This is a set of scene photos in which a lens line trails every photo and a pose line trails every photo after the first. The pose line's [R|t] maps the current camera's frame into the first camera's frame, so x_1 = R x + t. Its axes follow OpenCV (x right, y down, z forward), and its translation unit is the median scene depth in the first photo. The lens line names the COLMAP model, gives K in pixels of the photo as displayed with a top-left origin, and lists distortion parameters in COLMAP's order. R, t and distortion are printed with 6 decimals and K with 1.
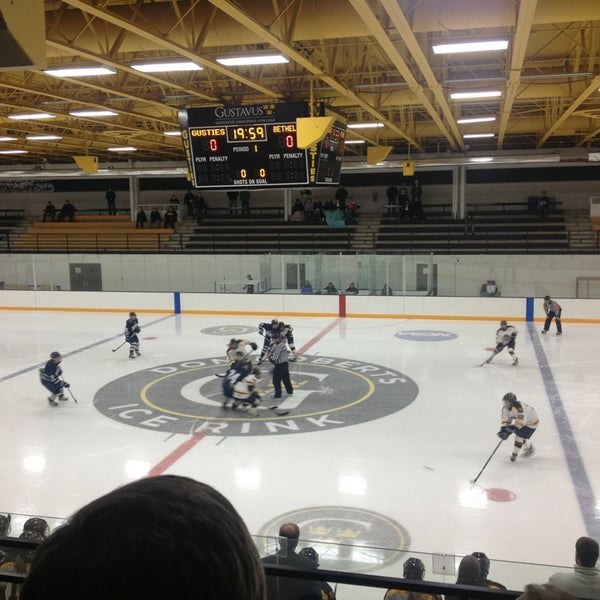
lens RADIAL K [[697.4, 0, 305.6], [0, 697.4, 298.8], [0, 0, 1]] dist [0.076420, 0.000000]
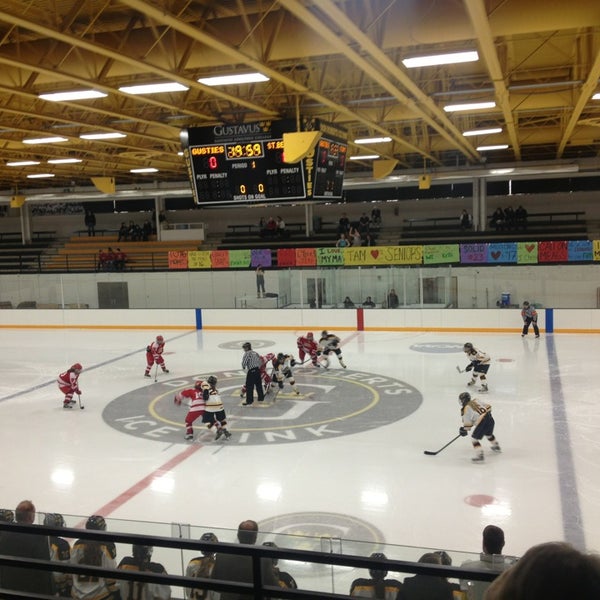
lens RADIAL K [[697.4, 0, 307.6], [0, 697.4, 296.1], [0, 0, 1]] dist [0.076420, 0.000000]
pose [[0.998414, -0.015876, -0.054019, 0.050598], [0.014310, 0.999469, -0.029258, 0.007828], [0.054455, 0.028439, 0.998111, -0.012944]]
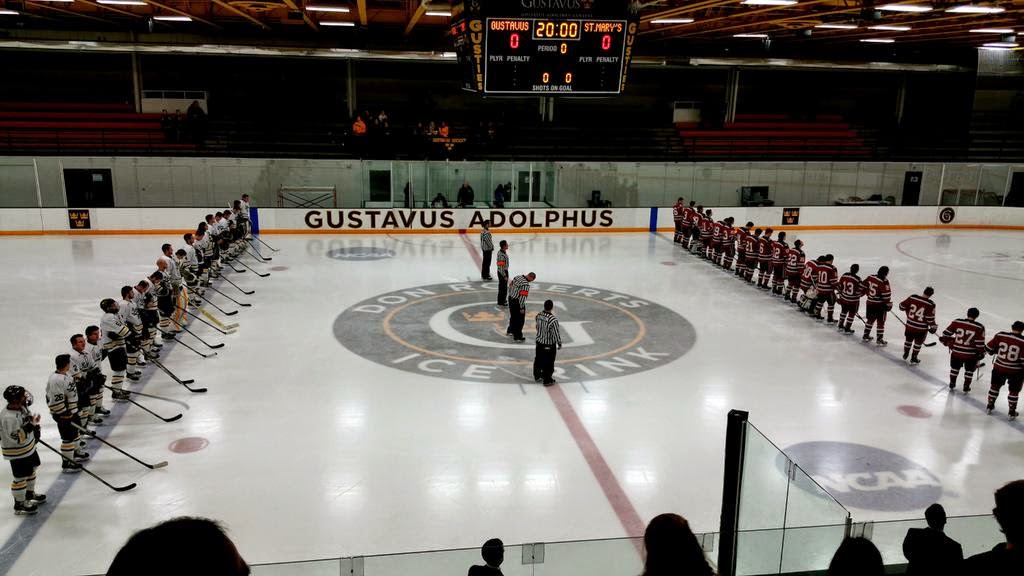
lens RADIAL K [[763.6, 0, 506.2], [0, 763.6, 294.1], [0, 0, 1]] dist [0.065211, -0.000617]
pose [[0.925298, -0.064971, 0.373633, -0.425948], [0.017593, 0.991509, 0.128844, -0.033122], [-0.378832, -0.112646, 0.918584, 0.109365]]
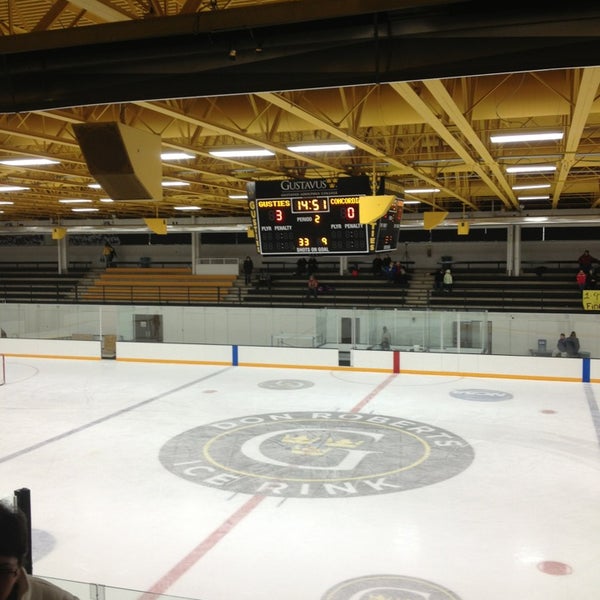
lens RADIAL K [[697.4, 0, 314.1], [0, 697.4, 300.3], [0, 0, 1]] dist [0.076420, 0.000000]
pose [[0.998073, 0.013630, -0.060532, -0.010484], [-0.017369, 0.997945, -0.061670, -0.022818], [0.059567, 0.062602, 0.996259, -0.034764]]
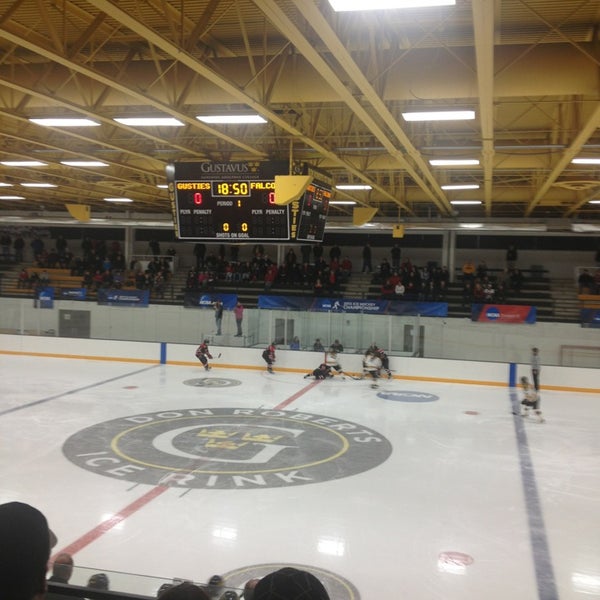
lens RADIAL K [[697.4, 0, 309.8], [0, 697.4, 302.1], [0, 0, 1]] dist [0.076420, 0.000000]
pose [[0.999000, 0.044268, 0.006334, 0.026870], [-0.043638, 0.995978, -0.078247, 0.003828], [-0.009772, 0.077893, 0.996914, -0.007449]]
